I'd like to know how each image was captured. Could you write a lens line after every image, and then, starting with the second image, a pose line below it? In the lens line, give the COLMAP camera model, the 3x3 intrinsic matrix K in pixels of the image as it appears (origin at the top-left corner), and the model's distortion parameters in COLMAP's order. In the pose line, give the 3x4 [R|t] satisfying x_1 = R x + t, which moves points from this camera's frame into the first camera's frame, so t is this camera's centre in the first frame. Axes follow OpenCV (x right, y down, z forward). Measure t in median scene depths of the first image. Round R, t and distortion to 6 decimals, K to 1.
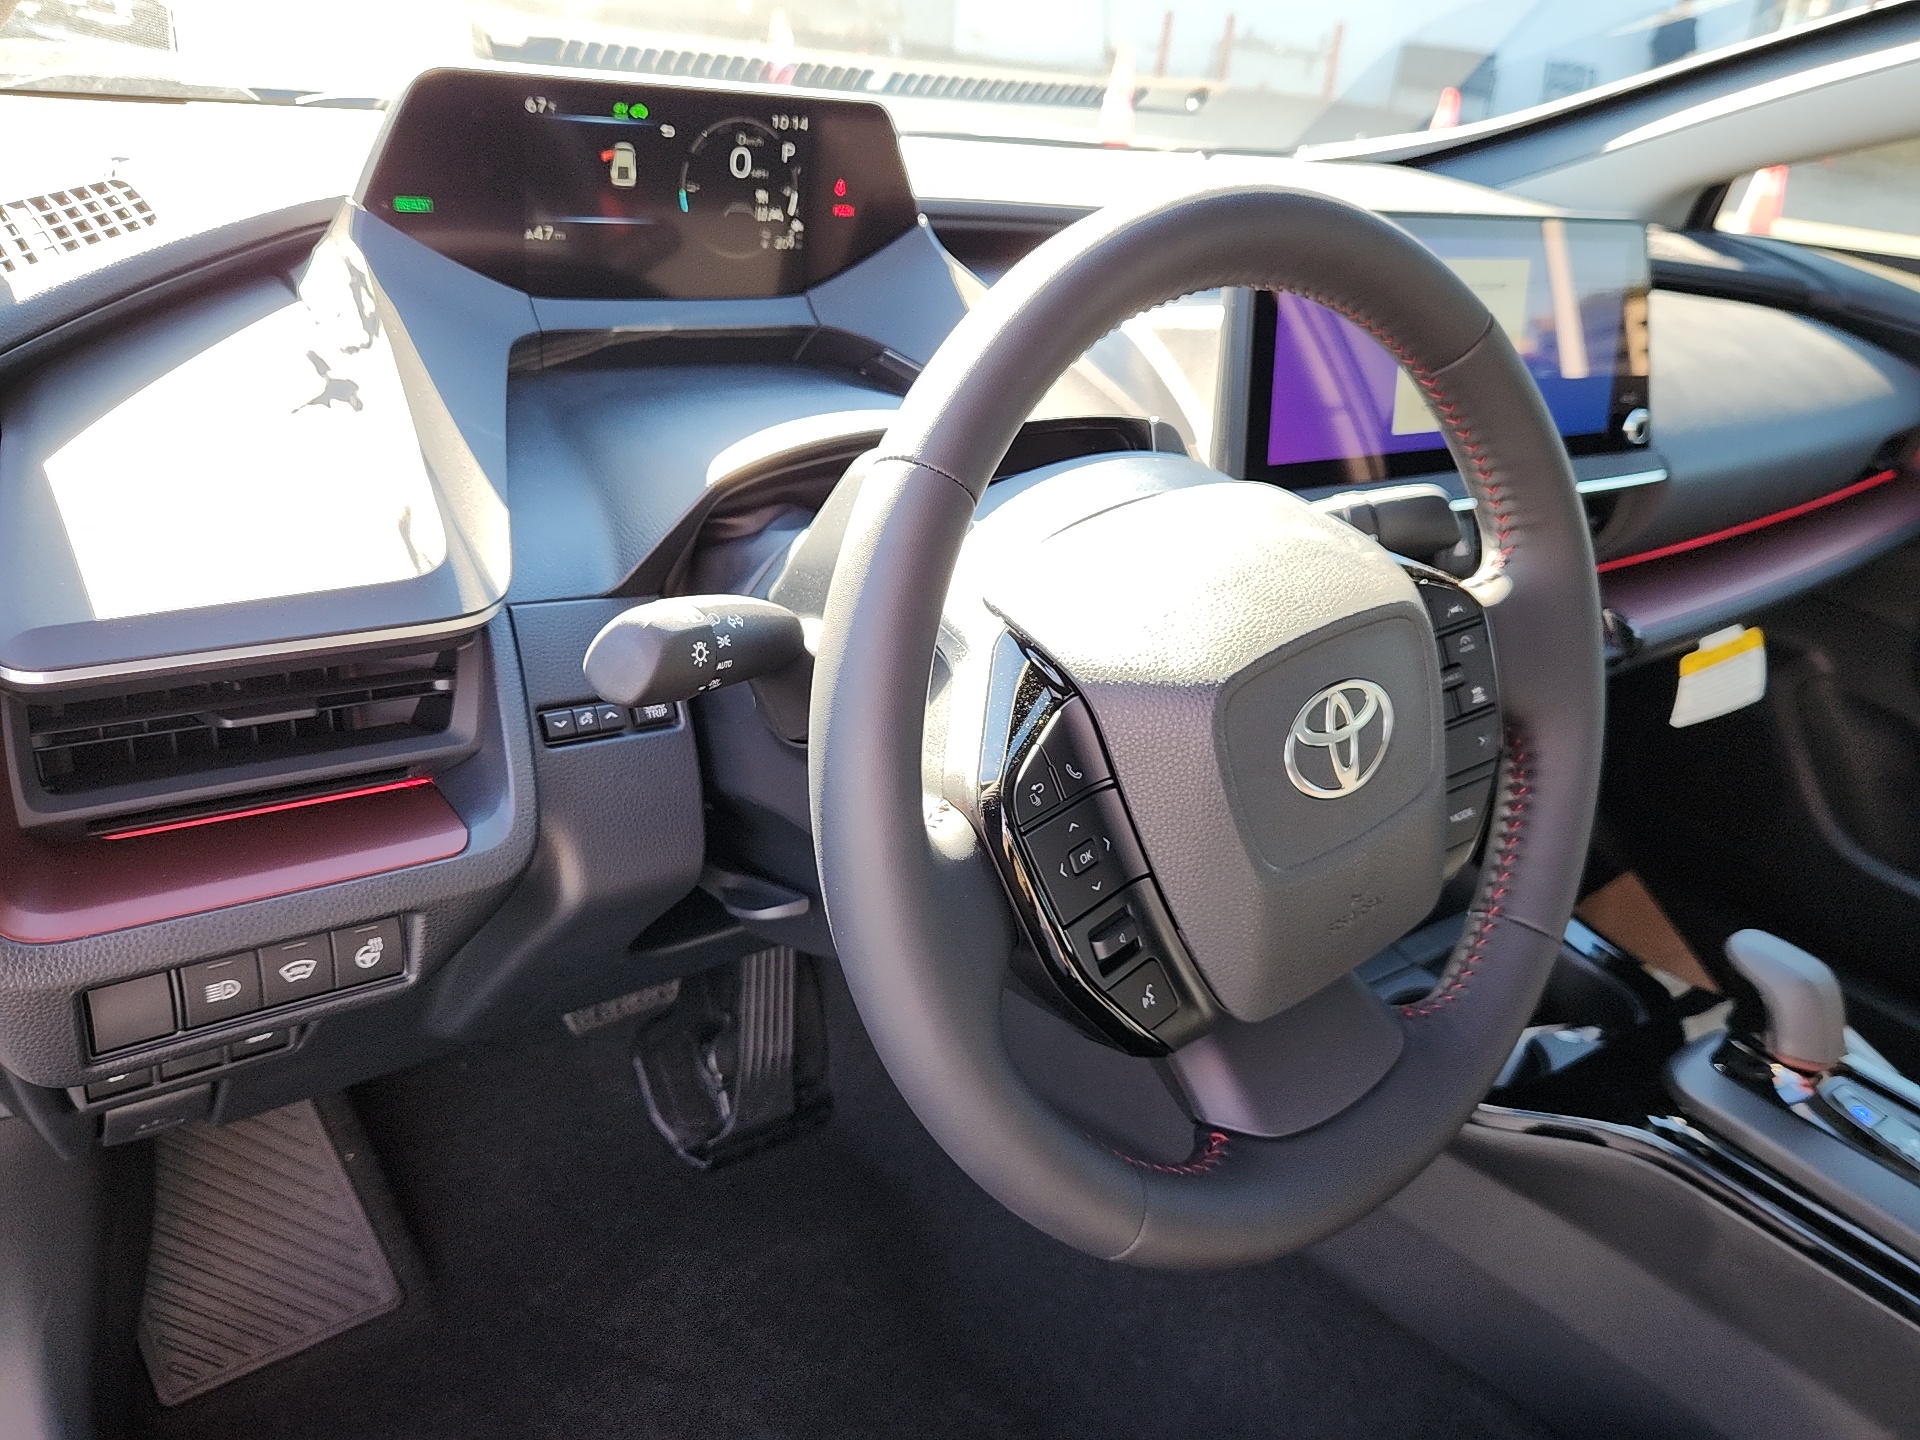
lens RADIAL K [[1384.5, 0, 960.0], [0, 1384.5, 720.0], [0, 0, 1]] dist [-0.004679, -0.004032]
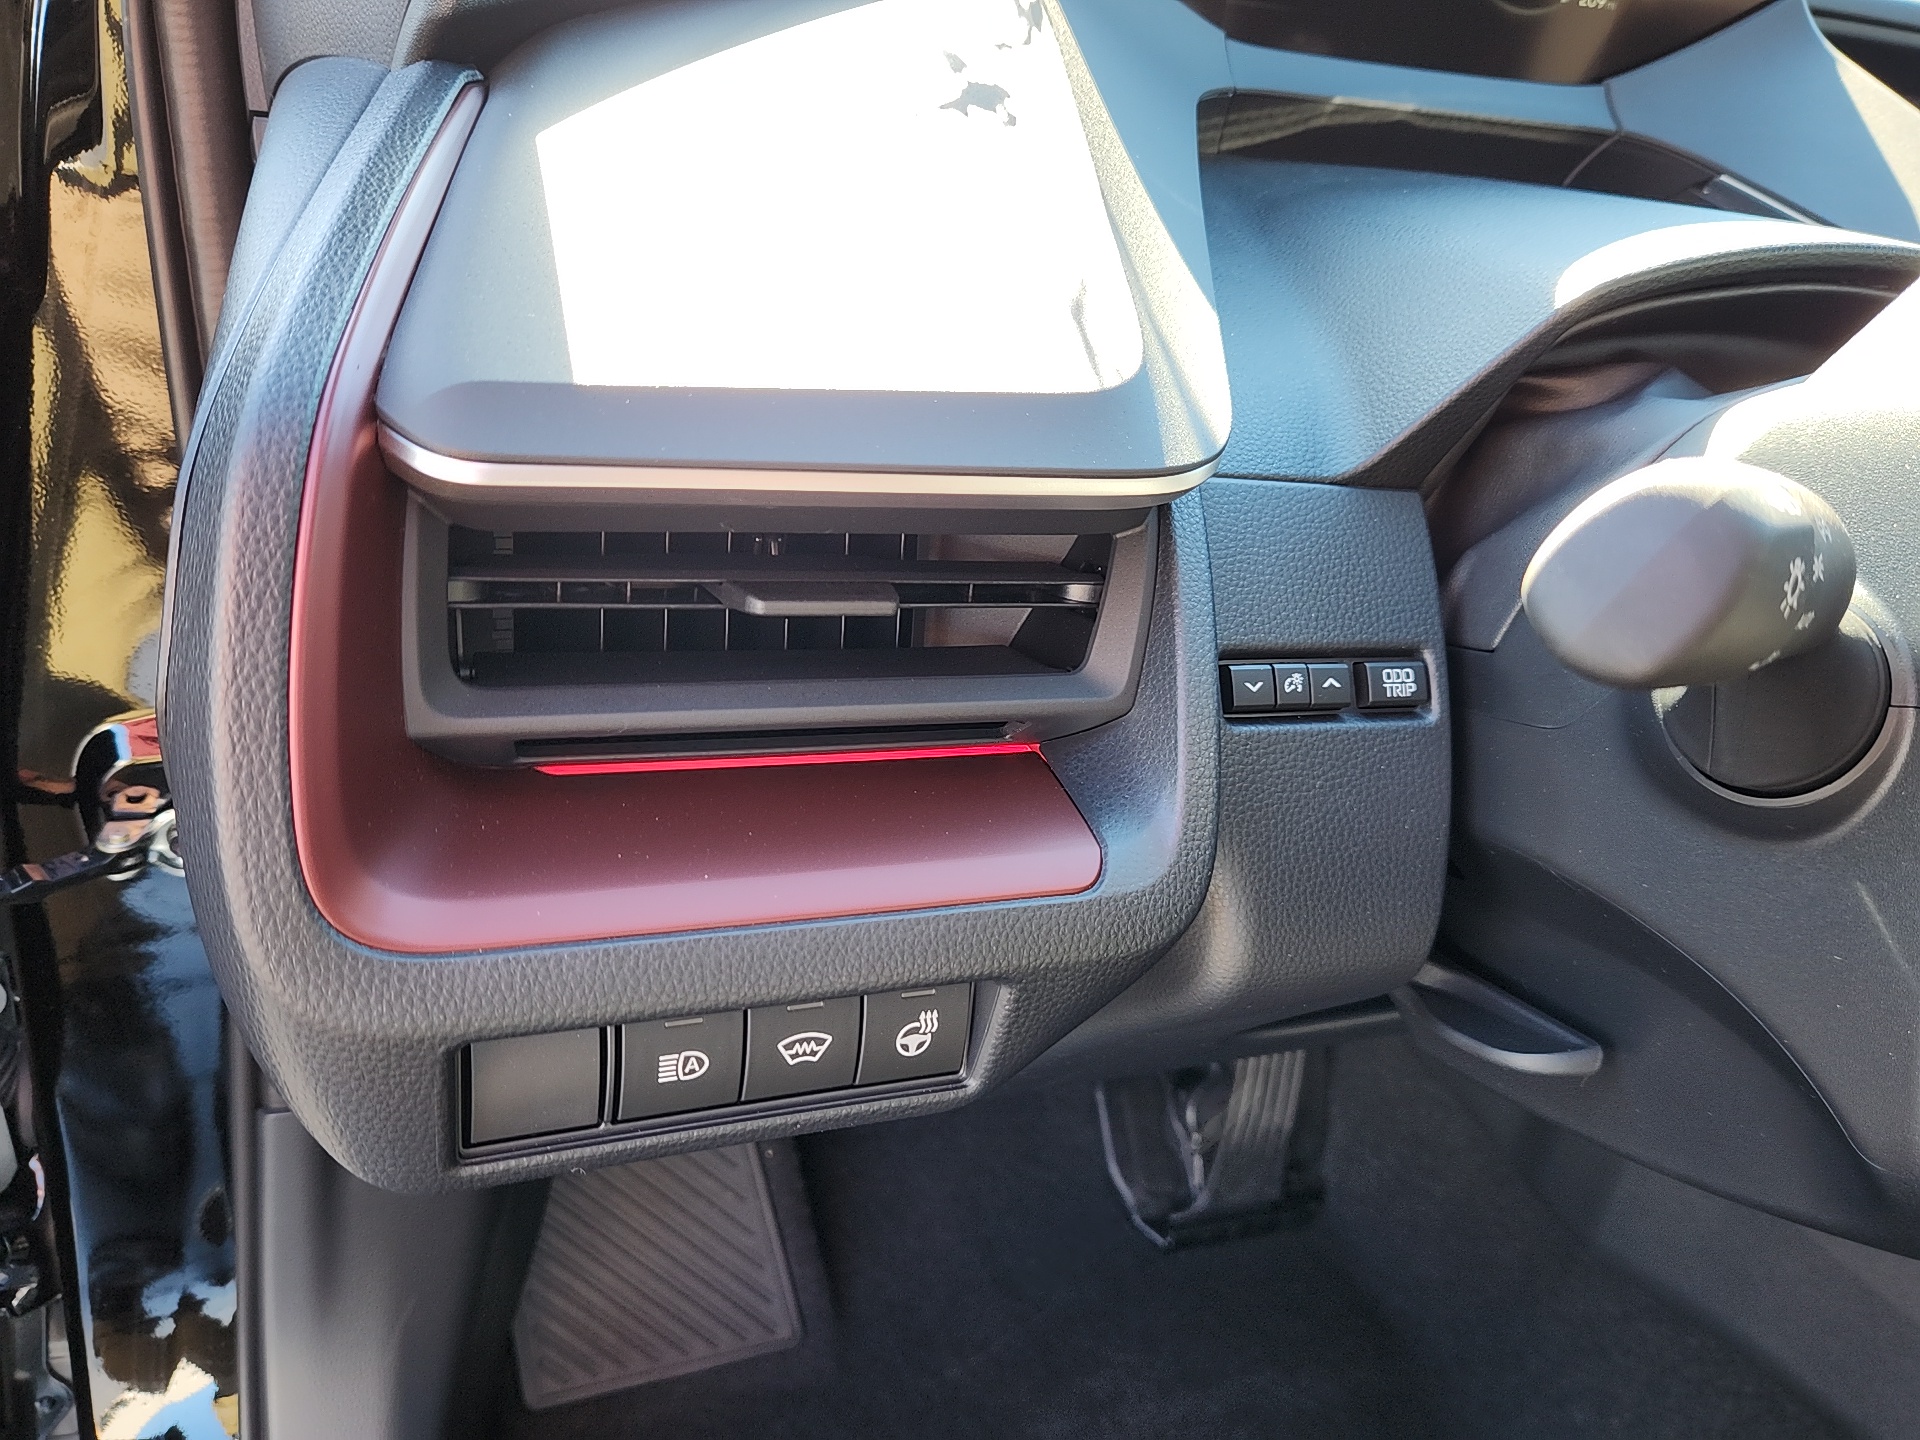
lens RADIAL K [[1319.5, 0, 959.3], [0, 1319.5, 707.8], [0, 0, 1]] dist [0.032003, -0.000825]
pose [[0.949639, 0.153328, -0.273270, -0.249715], [-0.149015, 0.988157, 0.036600, 0.009954], [0.275645, 0.005964, 0.961241, 0.422213]]
